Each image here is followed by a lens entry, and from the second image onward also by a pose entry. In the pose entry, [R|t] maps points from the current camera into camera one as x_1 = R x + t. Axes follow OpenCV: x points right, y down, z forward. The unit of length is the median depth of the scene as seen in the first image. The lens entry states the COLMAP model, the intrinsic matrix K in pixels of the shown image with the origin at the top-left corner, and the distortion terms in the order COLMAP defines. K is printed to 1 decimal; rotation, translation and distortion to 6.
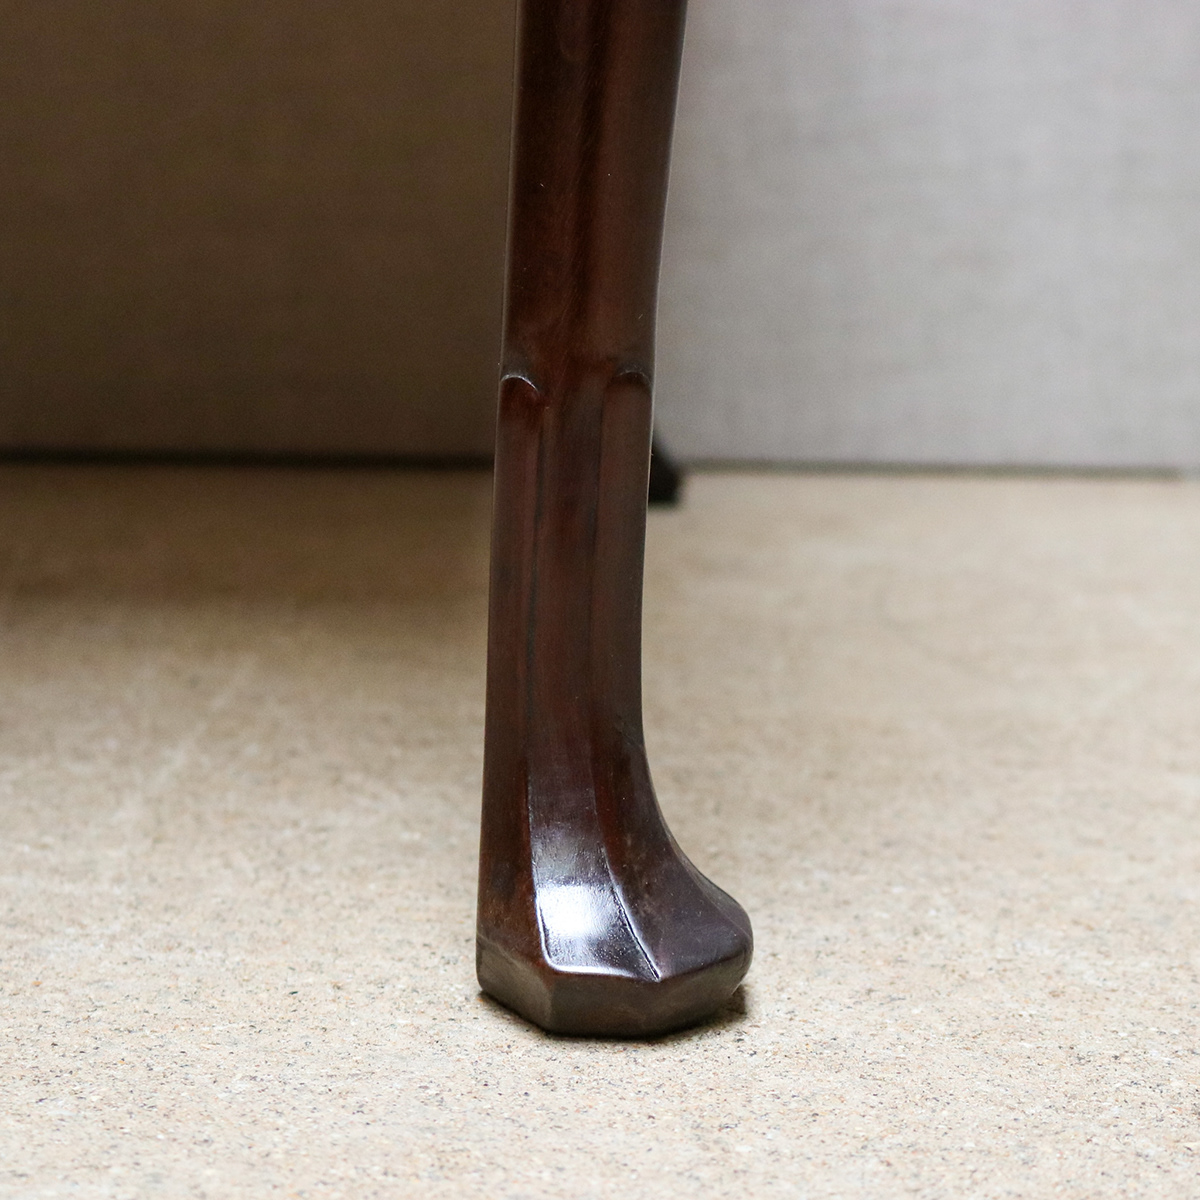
lens RADIAL K [[3202.0, 0, 603.8], [0, 3202.0, 600.8], [0, 0, 1]] dist [-0.036599, 0.000000]
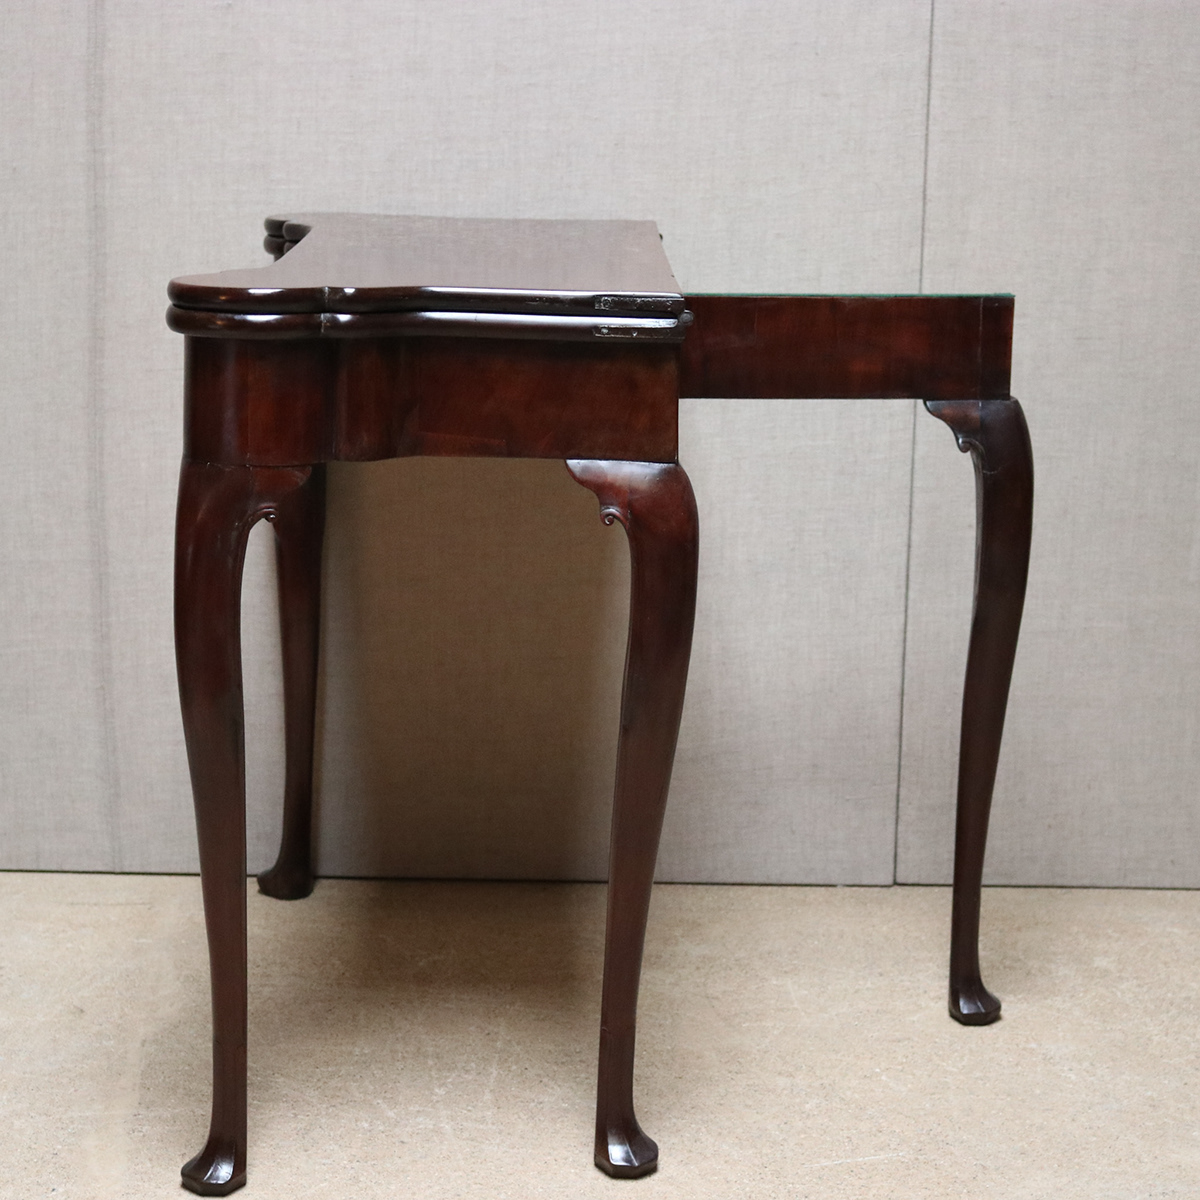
lens RADIAL K [[2889.6, 0, 597.0], [0, 2889.6, 592.0], [0, 0, 1]] dist [-0.045543, 0.000000]
pose [[0.999940, 0.005865, 0.009304, -0.060109], [-0.006184, 0.999383, 0.034581, -0.667572], [-0.009095, -0.034636, 0.999359, -2.438508]]
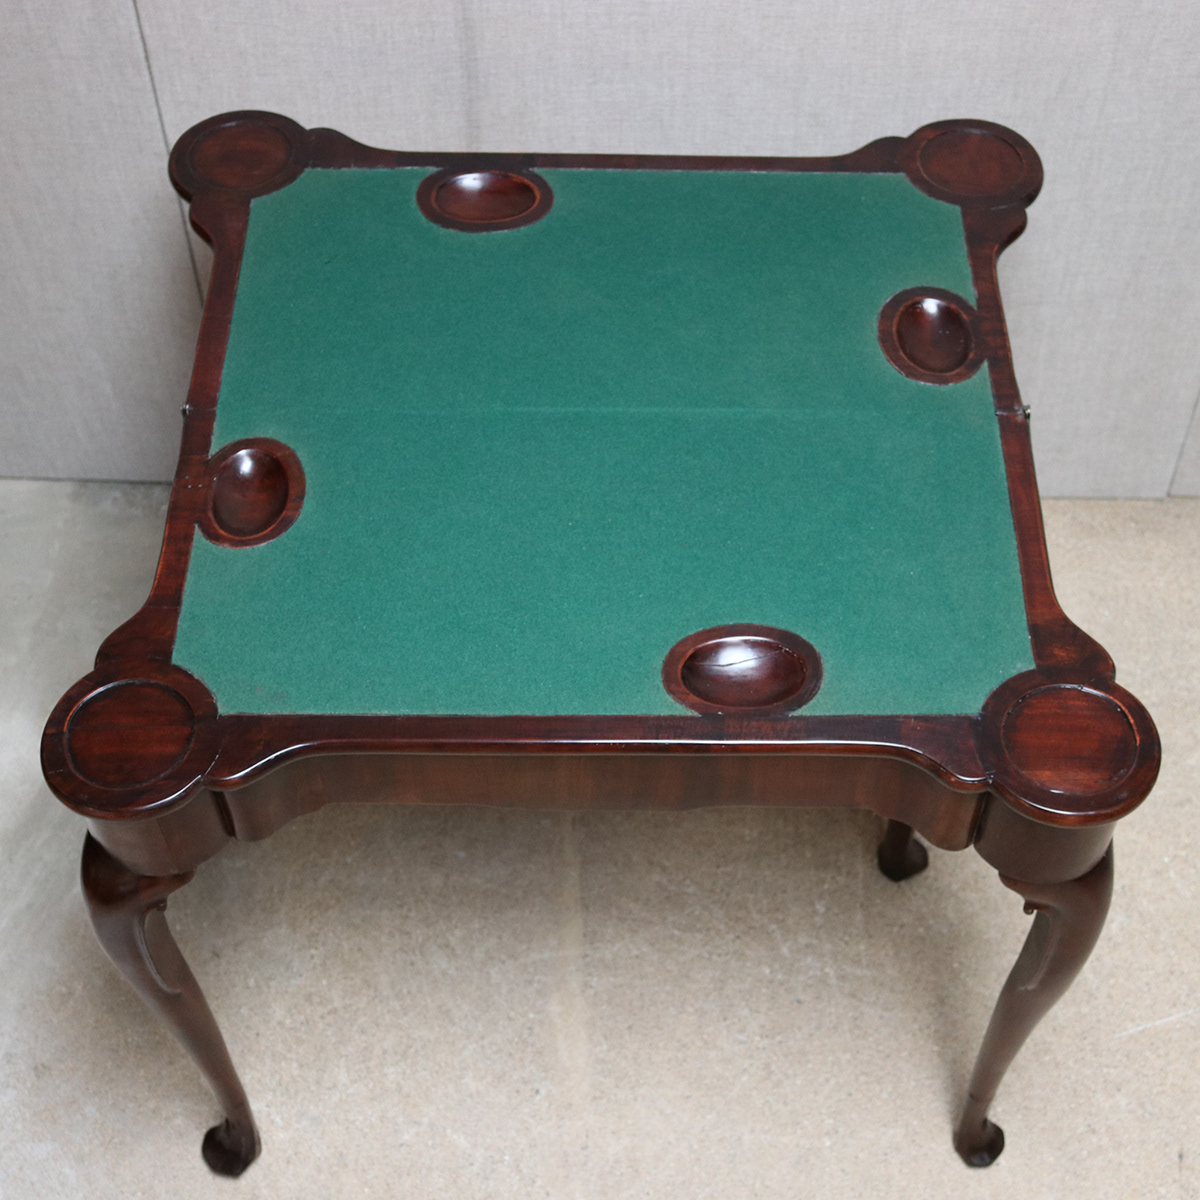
lens RADIAL K [[1937.9, 0, 609.3], [0, 1937.9, 607.2], [0, 0, 1]] dist [-0.102227, 0.000000]
pose [[0.999285, 0.010891, -0.036196, -0.436943], [0.016879, 0.728244, 0.685110, -2.301969], [0.033821, -0.685231, 0.727540, -0.775407]]
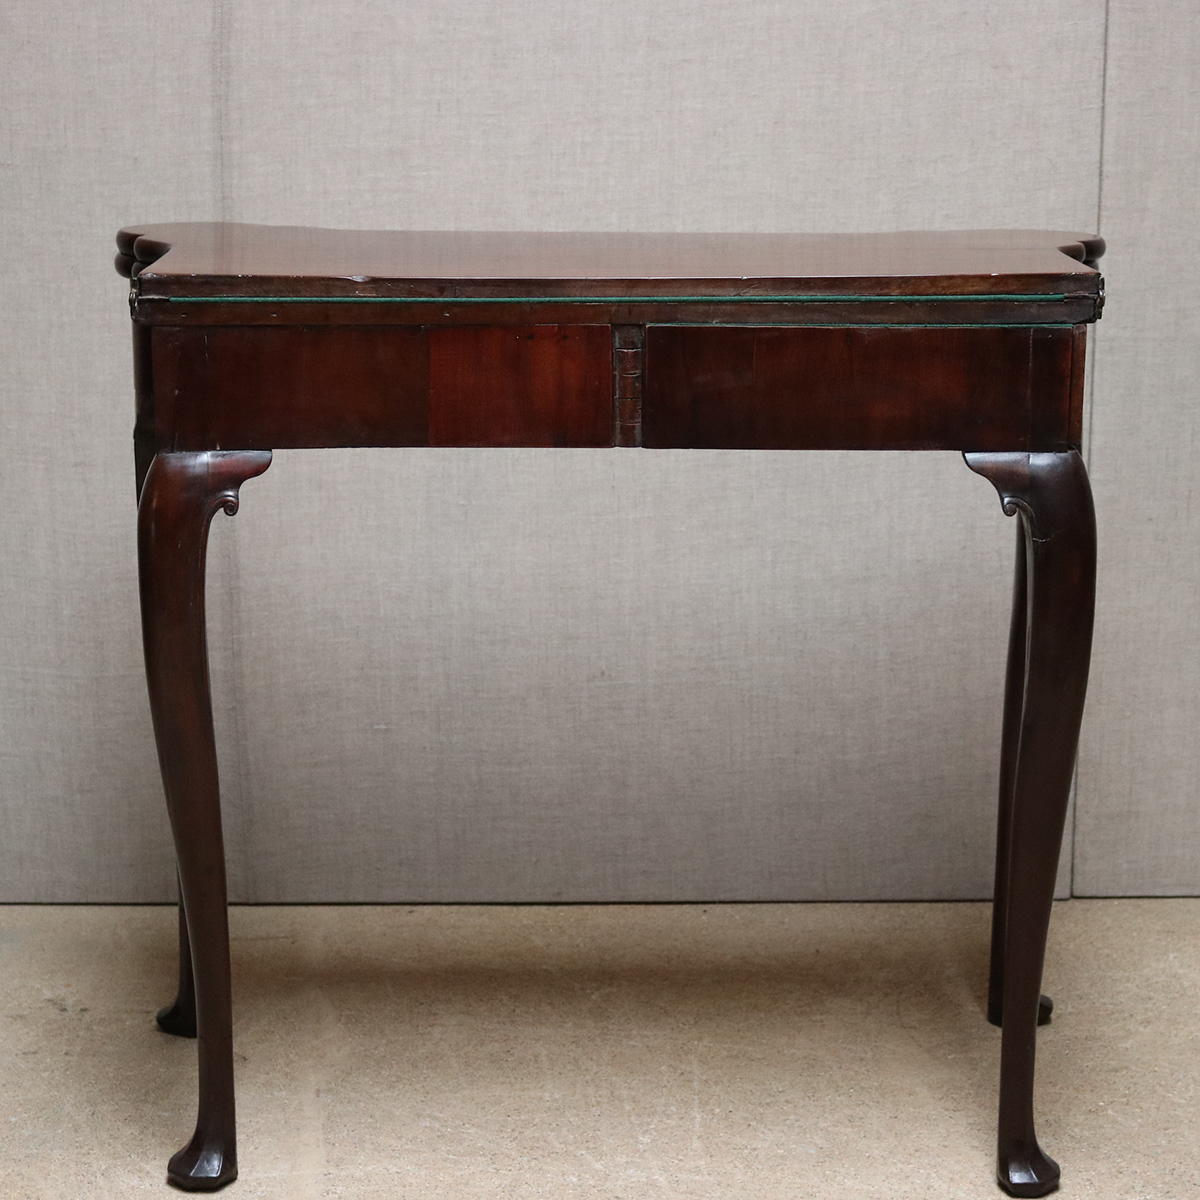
lens RADIAL K [[2889.6, 0, 608.2], [0, 2889.6, 603.0], [0, 0, 1]] dist [-0.045543, 0.000000]
pose [[0.999498, -0.013901, 0.028456, -0.343504], [0.012580, 0.998858, 0.046083, -0.700013], [-0.029064, -0.045702, 0.998532, -2.199157]]
